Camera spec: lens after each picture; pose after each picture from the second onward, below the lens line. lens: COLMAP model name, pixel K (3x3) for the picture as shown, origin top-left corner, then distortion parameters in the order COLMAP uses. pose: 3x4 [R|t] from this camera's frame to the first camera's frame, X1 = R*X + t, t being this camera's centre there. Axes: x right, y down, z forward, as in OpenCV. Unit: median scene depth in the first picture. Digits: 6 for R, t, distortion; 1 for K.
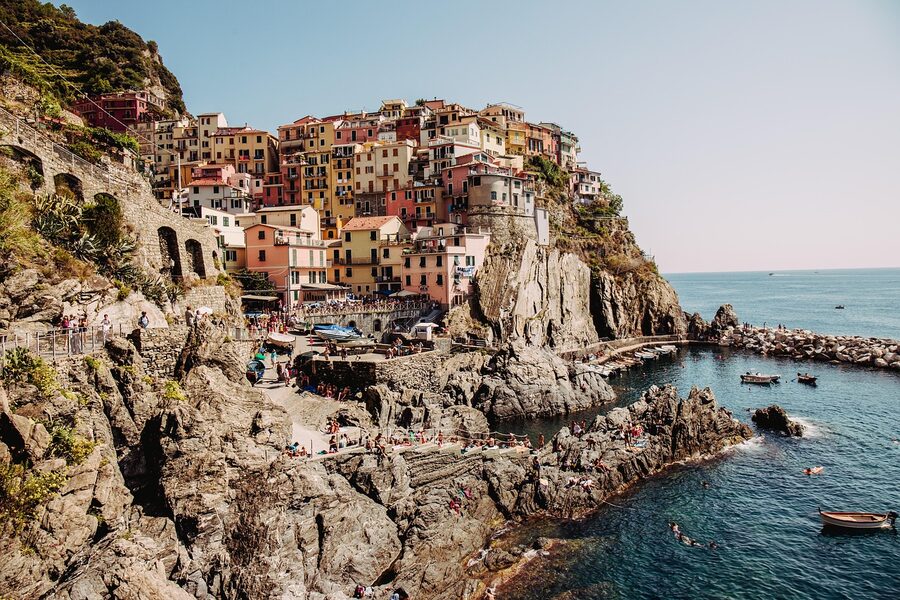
lens RADIAL K [[653.0, 0, 469.7], [0, 653.0, 298.6], [0, 0, 1]] dist [-0.094672, 0.074139]
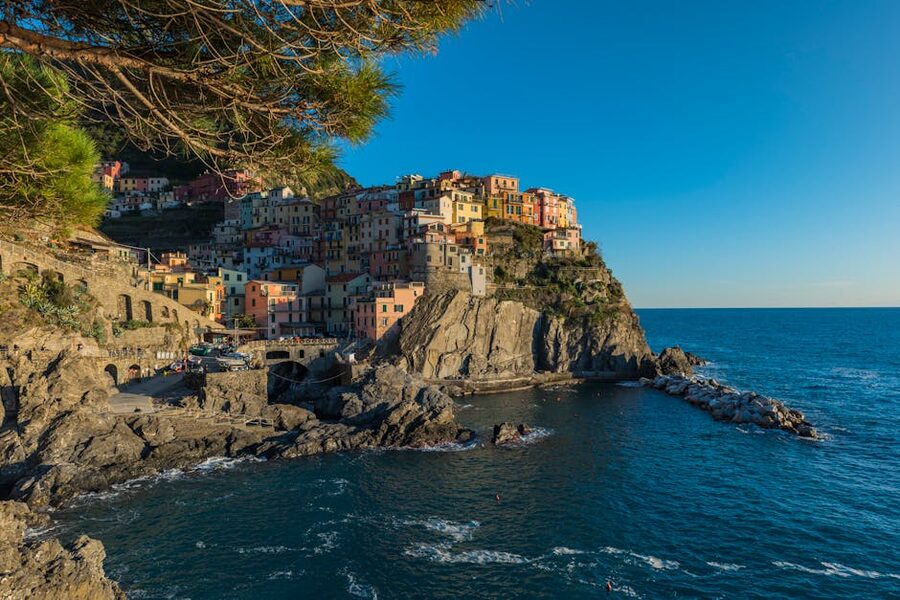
lens RADIAL K [[641.4, 0, 450.0], [0, 641.4, 300.0], [0, 0, 1]] dist [0.024733, 0.001965]
pose [[0.960693, 0.015078, -0.277203, 0.402189], [-0.026857, 0.998888, -0.038744, -0.022415], [0.276311, 0.044666, 0.960030, -0.214494]]
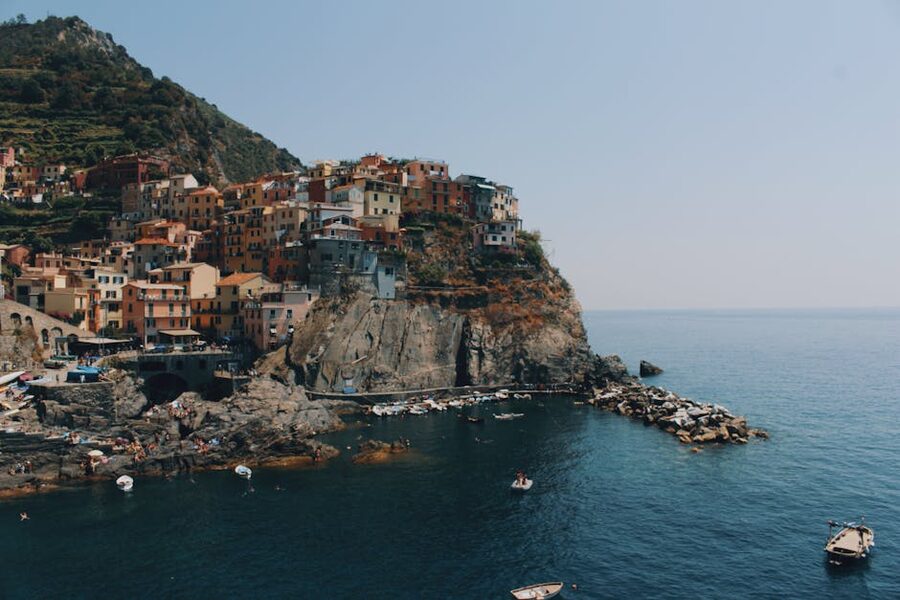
lens RADIAL K [[767.9, 0, 450.0], [0, 767.9, 300.0], [0, 0, 1]] dist [-0.152462, 0.150247]
pose [[0.968214, 0.011082, -0.249876, 0.541455], [-0.021768, 0.998961, -0.040041, -0.028714], [0.249173, 0.044207, 0.967450, -0.242784]]
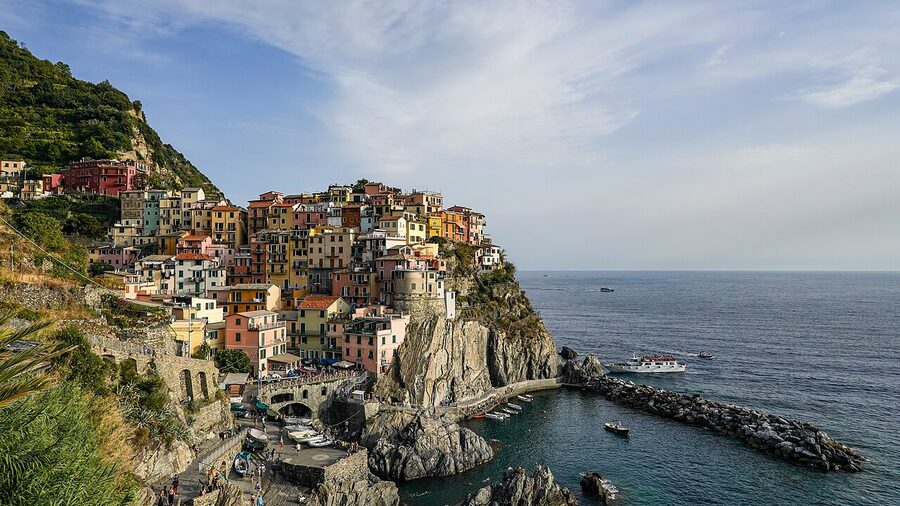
lens RADIAL K [[566.1, 0, 448.8], [0, 566.1, 267.1], [0, 0, 1]] dist [-0.037176, 0.002920]
pose [[0.996395, 0.026875, 0.080465, 0.012892], [-0.023579, 0.998855, -0.041634, -0.137490], [-0.081492, 0.039587, 0.995888, -0.160464]]
